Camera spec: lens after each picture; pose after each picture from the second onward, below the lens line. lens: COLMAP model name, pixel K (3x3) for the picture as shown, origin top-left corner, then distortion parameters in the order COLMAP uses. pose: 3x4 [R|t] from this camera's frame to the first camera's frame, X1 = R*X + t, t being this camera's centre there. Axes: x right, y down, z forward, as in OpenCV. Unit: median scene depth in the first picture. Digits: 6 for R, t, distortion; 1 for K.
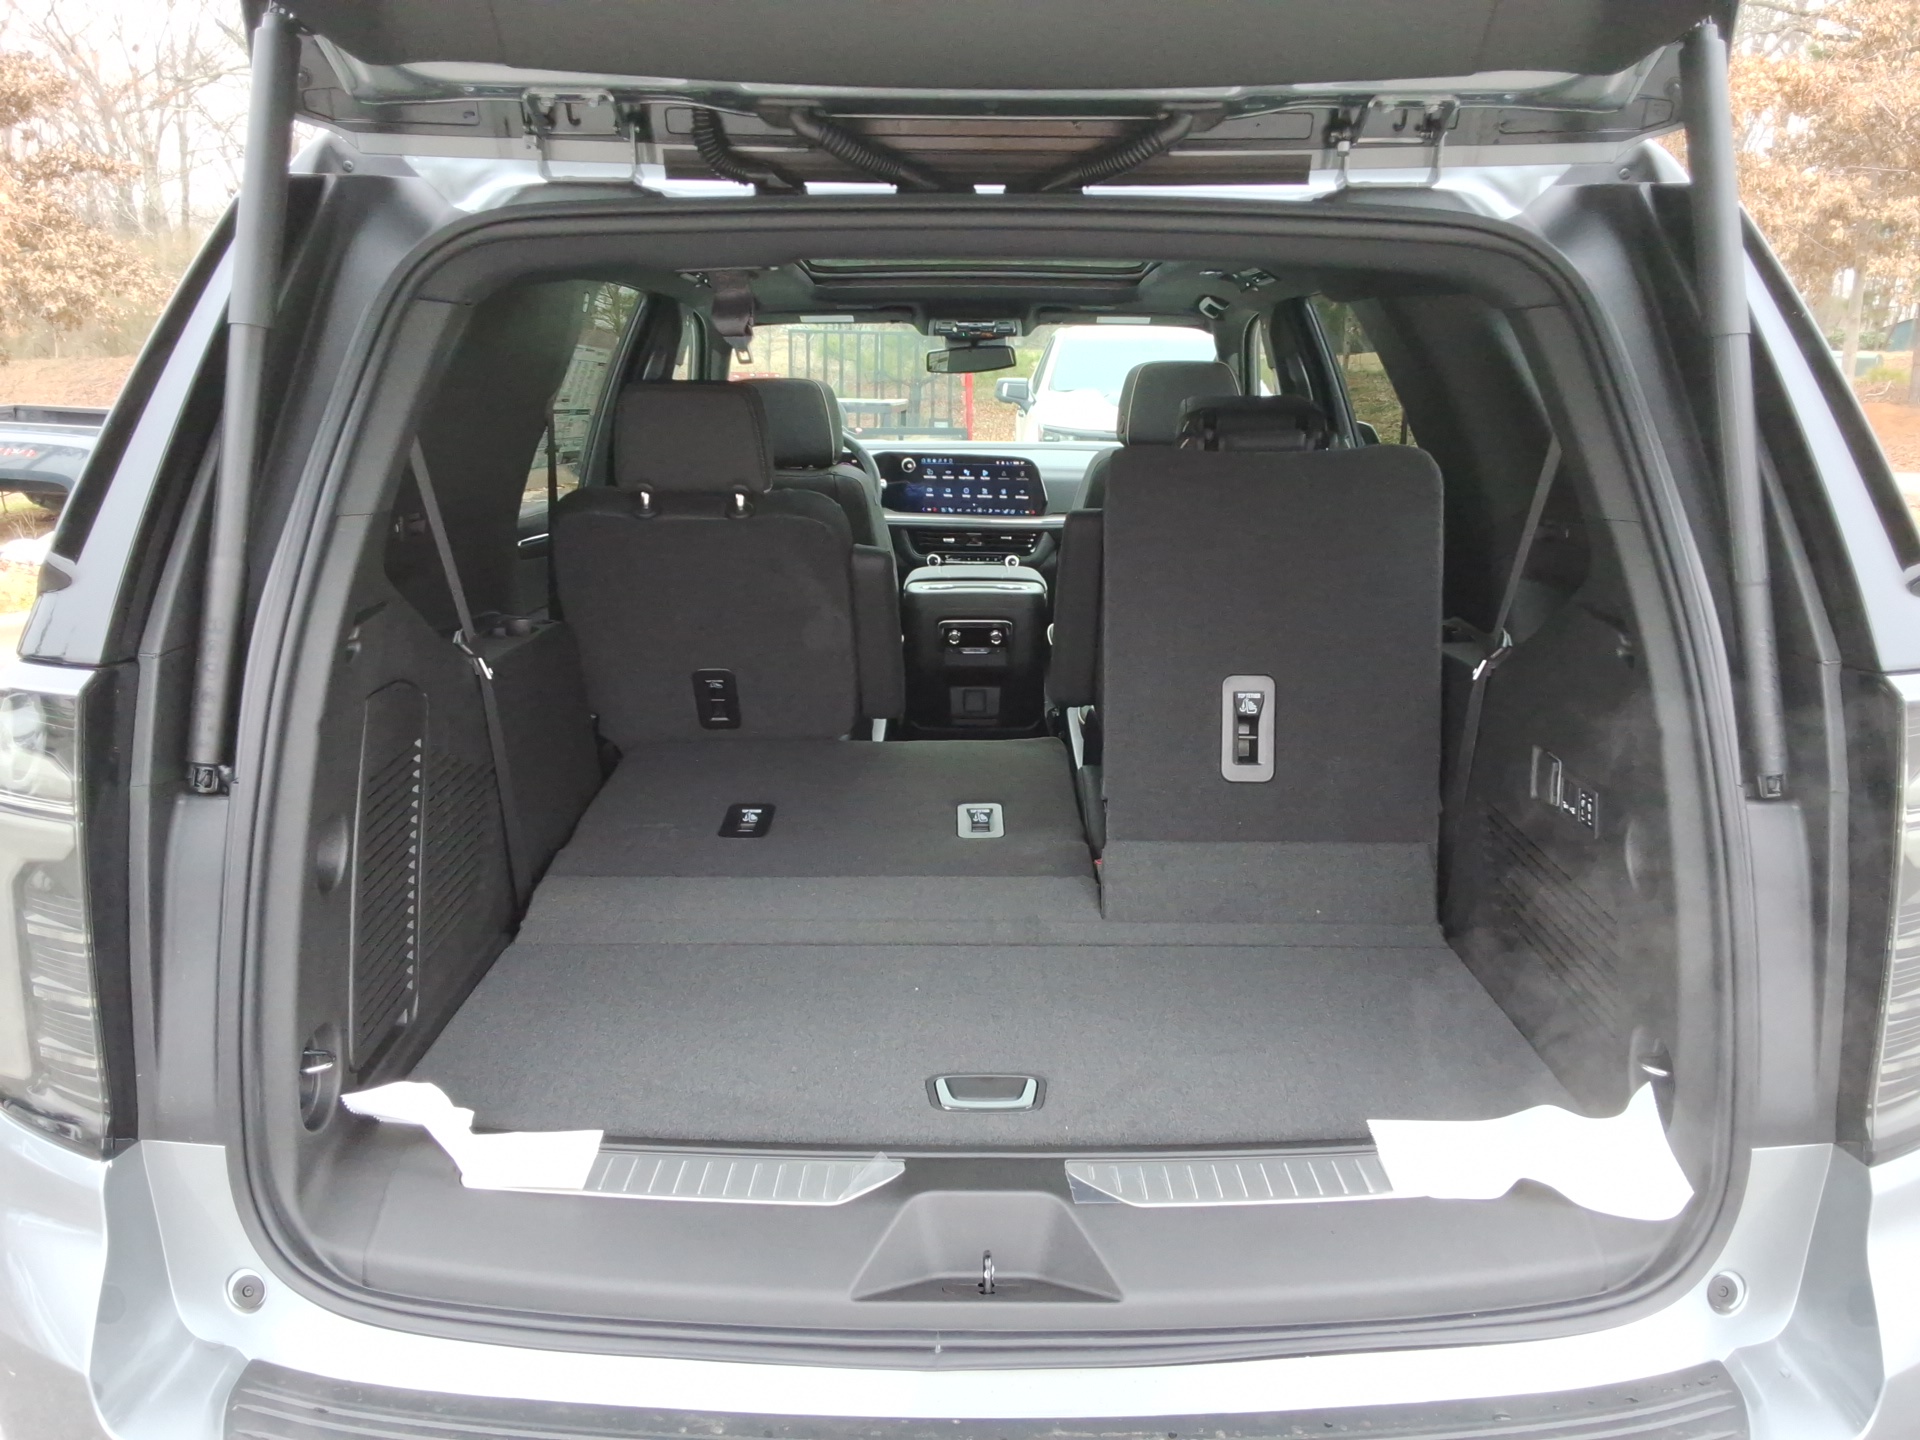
lens RADIAL K [[1527.4, 0, 978.3], [0, 1527.4, 702.2], [0, 0, 1]] dist [0.127531, -0.190471]
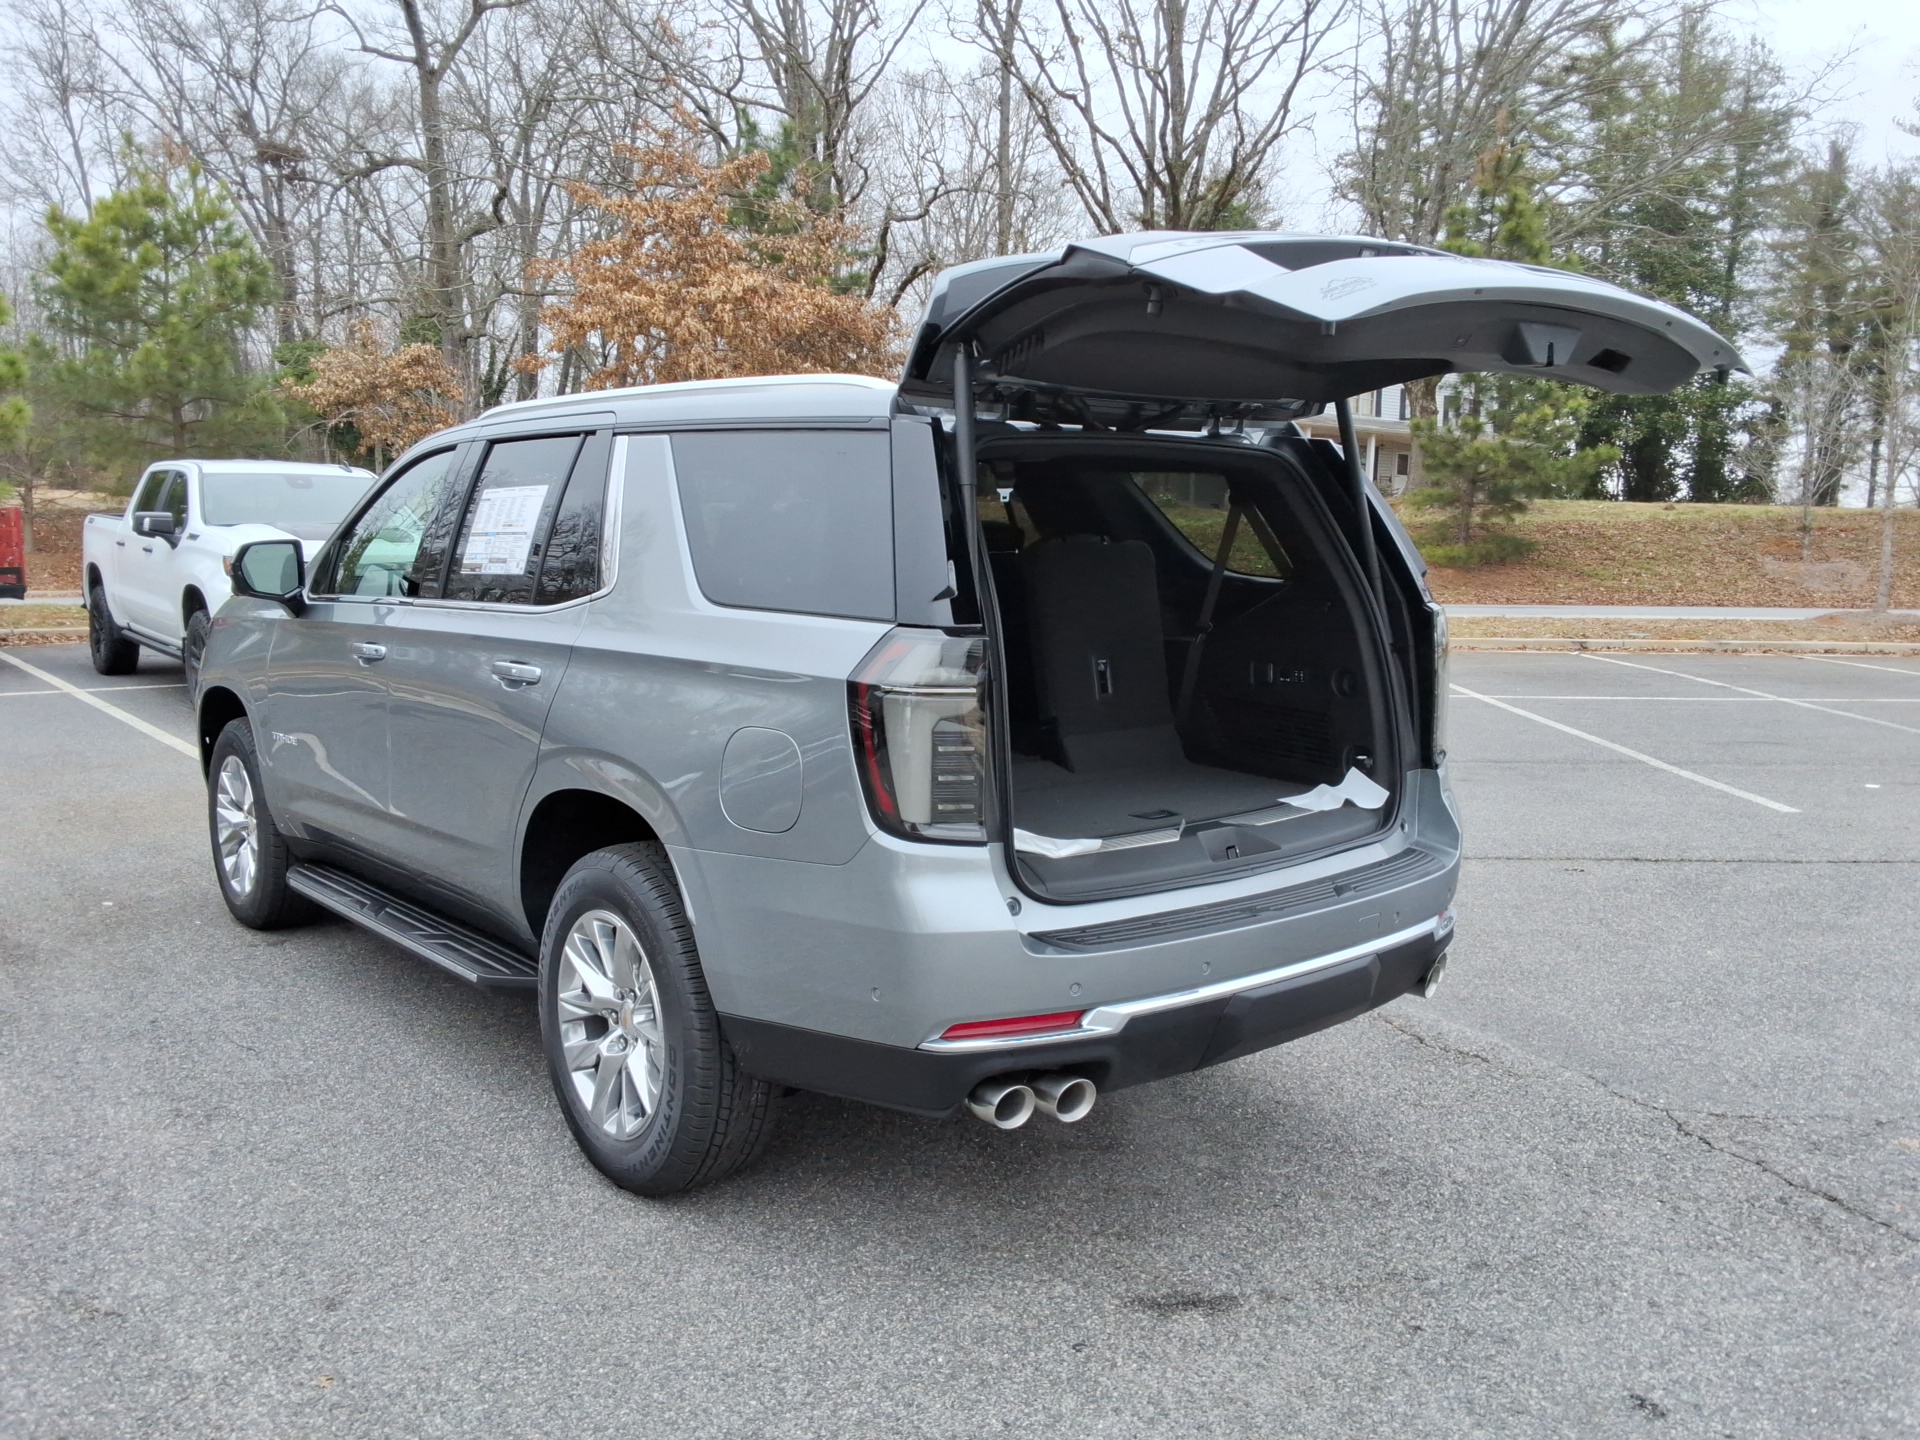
lens RADIAL K [[1528.4, 0, 970.8], [0, 1528.4, 714.5], [0, 0, 1]] dist [0.108680, -0.169100]
pose [[0.771860, -0.079362, 0.630820, -0.211161], [0.130395, 0.990848, -0.034894, 0.019197], [-0.622277, 0.109189, 0.775144, -0.079858]]
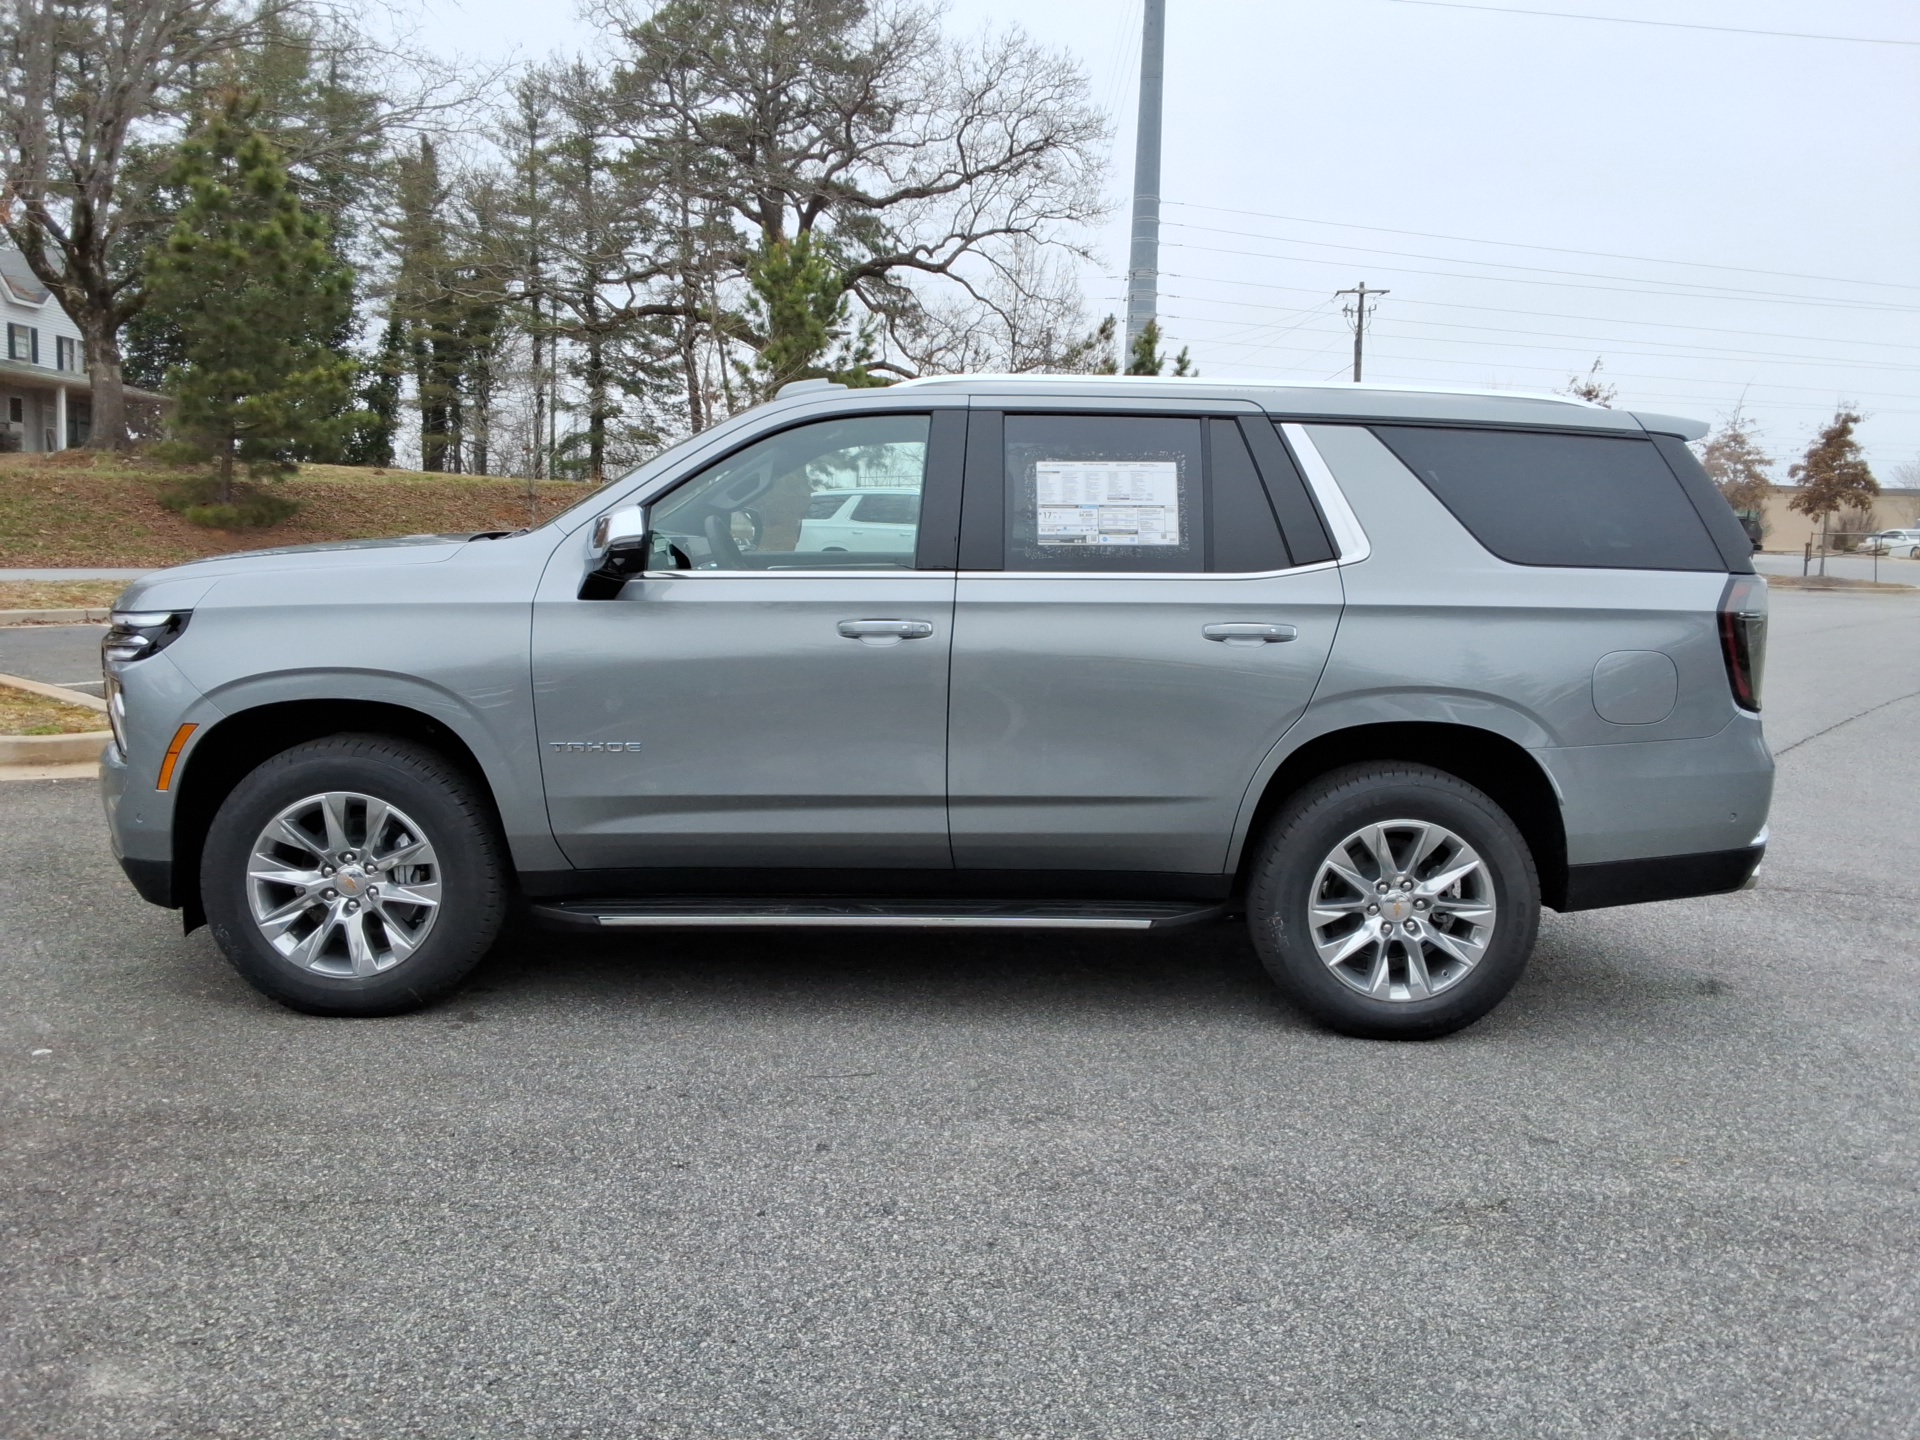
lens RADIAL K [[1528.4, 0, 970.8], [0, 1528.4, 714.5], [0, 0, 1]] dist [0.108680, -0.169100]
pose [[-0.013024, -0.137054, 0.990478, -0.439016], [0.179069, 0.974229, 0.137160, -0.055929], [-0.983750, 0.179151, 0.011854, 0.293973]]
